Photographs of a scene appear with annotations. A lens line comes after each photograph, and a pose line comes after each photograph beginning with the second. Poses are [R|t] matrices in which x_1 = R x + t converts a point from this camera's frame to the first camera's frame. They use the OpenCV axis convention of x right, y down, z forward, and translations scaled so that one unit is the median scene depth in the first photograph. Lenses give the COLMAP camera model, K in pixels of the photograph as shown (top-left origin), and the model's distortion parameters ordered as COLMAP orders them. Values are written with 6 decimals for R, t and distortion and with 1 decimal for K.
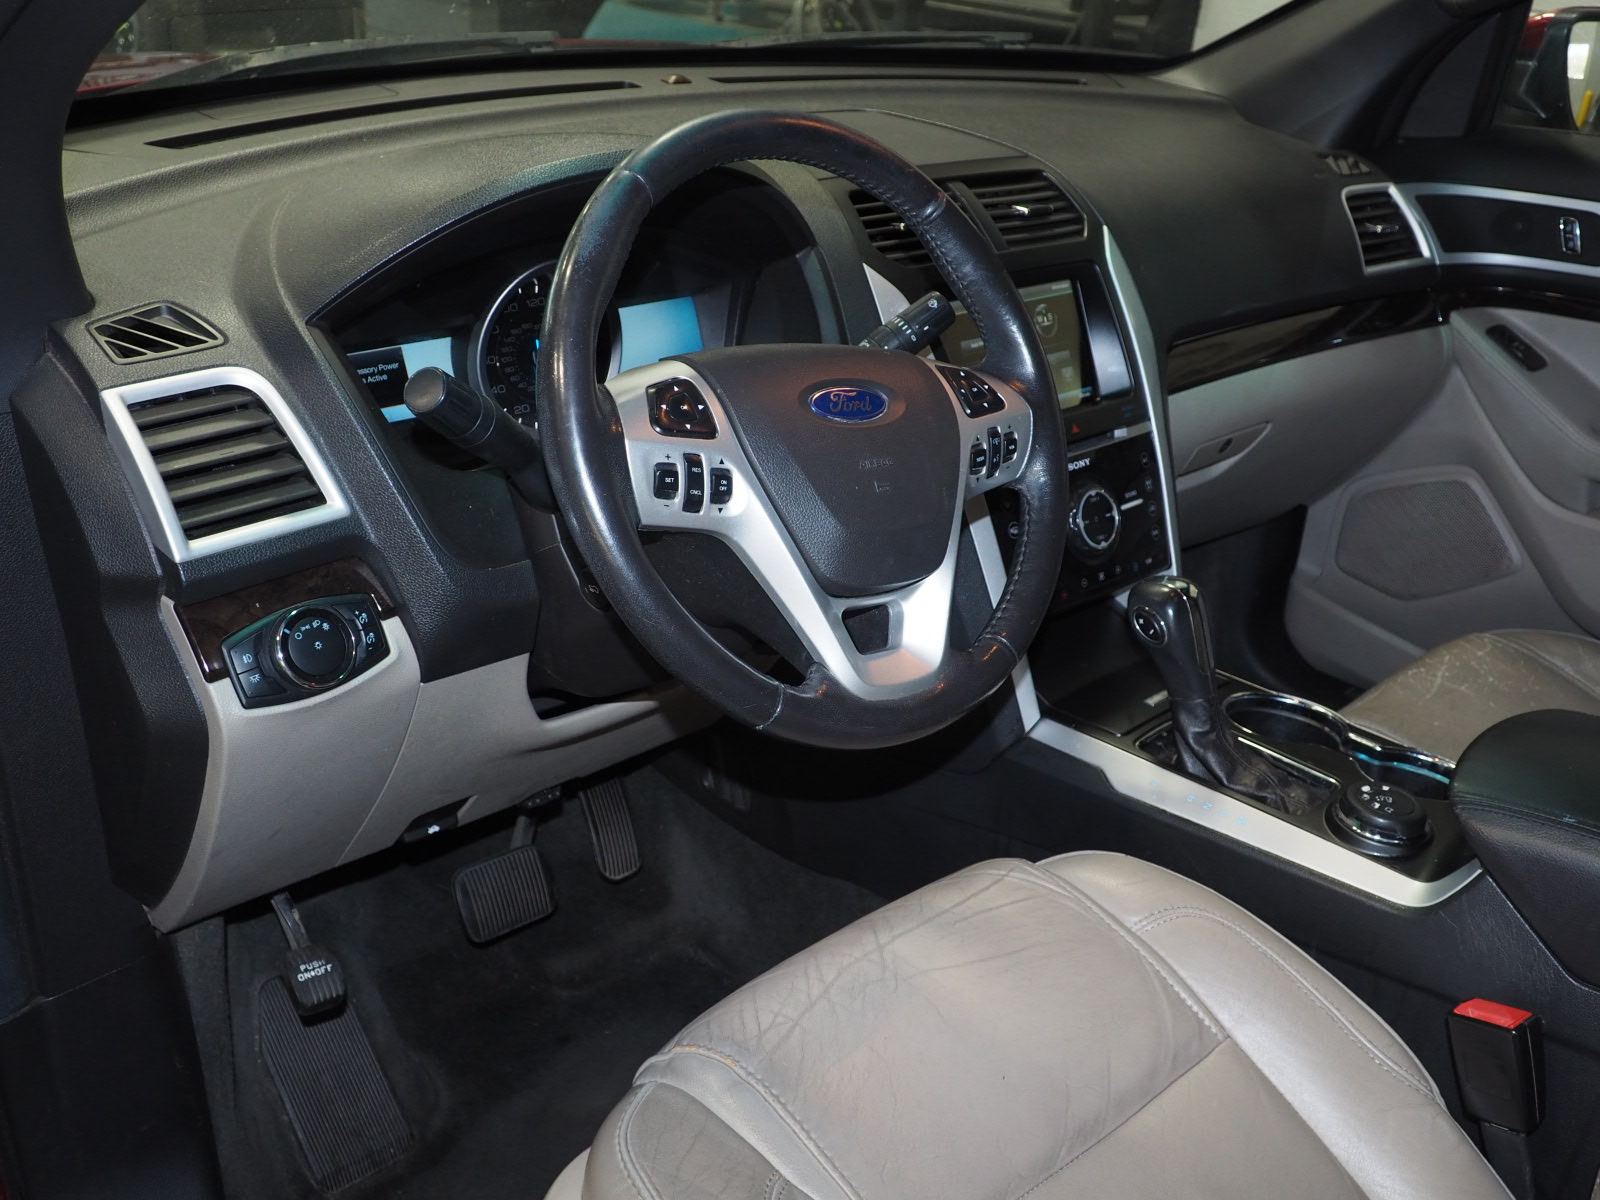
lens RADIAL K [[1557.2, 0, 800.0], [0, 1557.2, 600.0], [0, 0, 1]] dist [-0.006326, -0.005157]
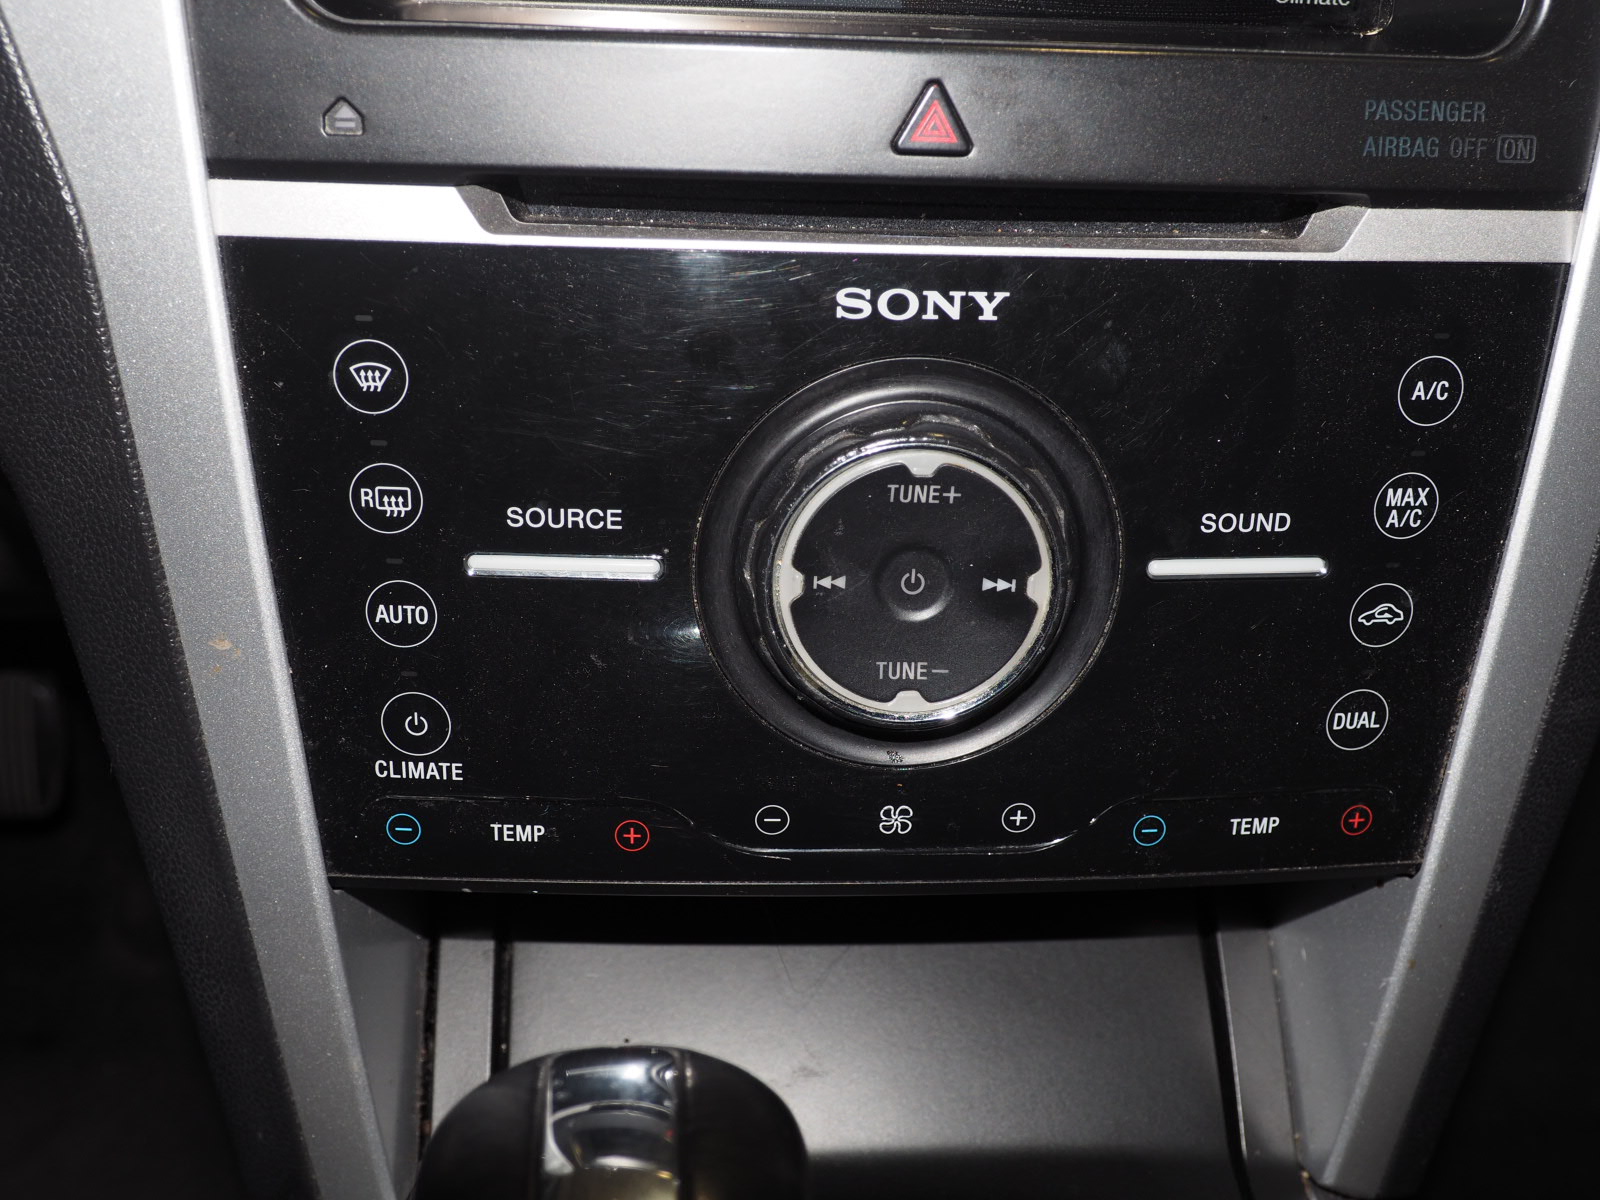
lens RADIAL K [[1717.5, 0, 808.7], [0, 1717.5, 590.2], [0, 0, 1]] dist [-0.019212, 0.000249]
pose [[0.775408, 0.415276, -0.475697, 0.287357], [-0.281803, 0.901725, 0.327841, -0.121769], [0.565093, -0.120158, 0.816231, 0.797126]]
